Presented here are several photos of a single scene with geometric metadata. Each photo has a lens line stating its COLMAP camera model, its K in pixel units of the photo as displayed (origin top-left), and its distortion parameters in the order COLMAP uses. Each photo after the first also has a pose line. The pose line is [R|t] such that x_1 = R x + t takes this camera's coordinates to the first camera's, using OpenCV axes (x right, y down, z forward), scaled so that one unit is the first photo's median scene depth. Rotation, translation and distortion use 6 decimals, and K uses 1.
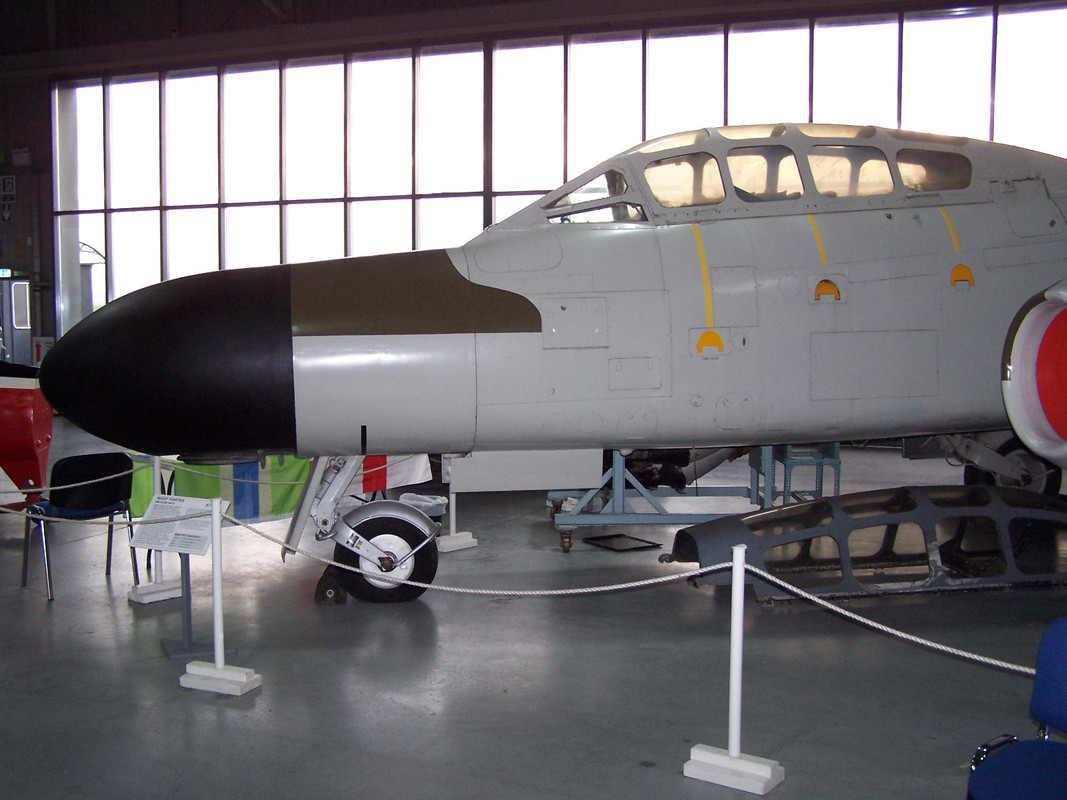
lens RADIAL K [[1166.4, 0, 529.7], [0, 1166.4, 393.3], [0, 0, 1]] dist [-0.225153, 0.369139]
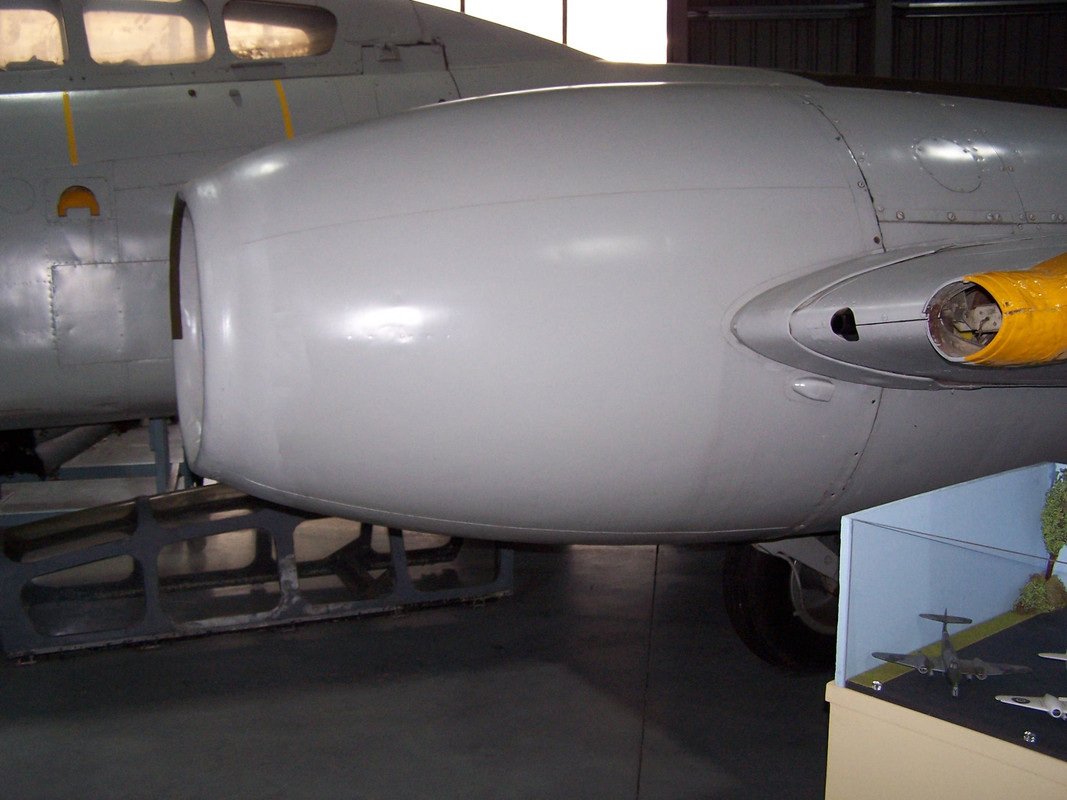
lens RADIAL K [[1166.4, 0, 529.7], [0, 1166.4, 393.3], [0, 0, 1]] dist [-0.225153, 0.369139]
pose [[0.972238, -0.038340, 0.230830, 0.339728], [0.024421, 0.997724, 0.062858, -0.012046], [-0.232715, -0.055476, 0.970961, 0.270089]]
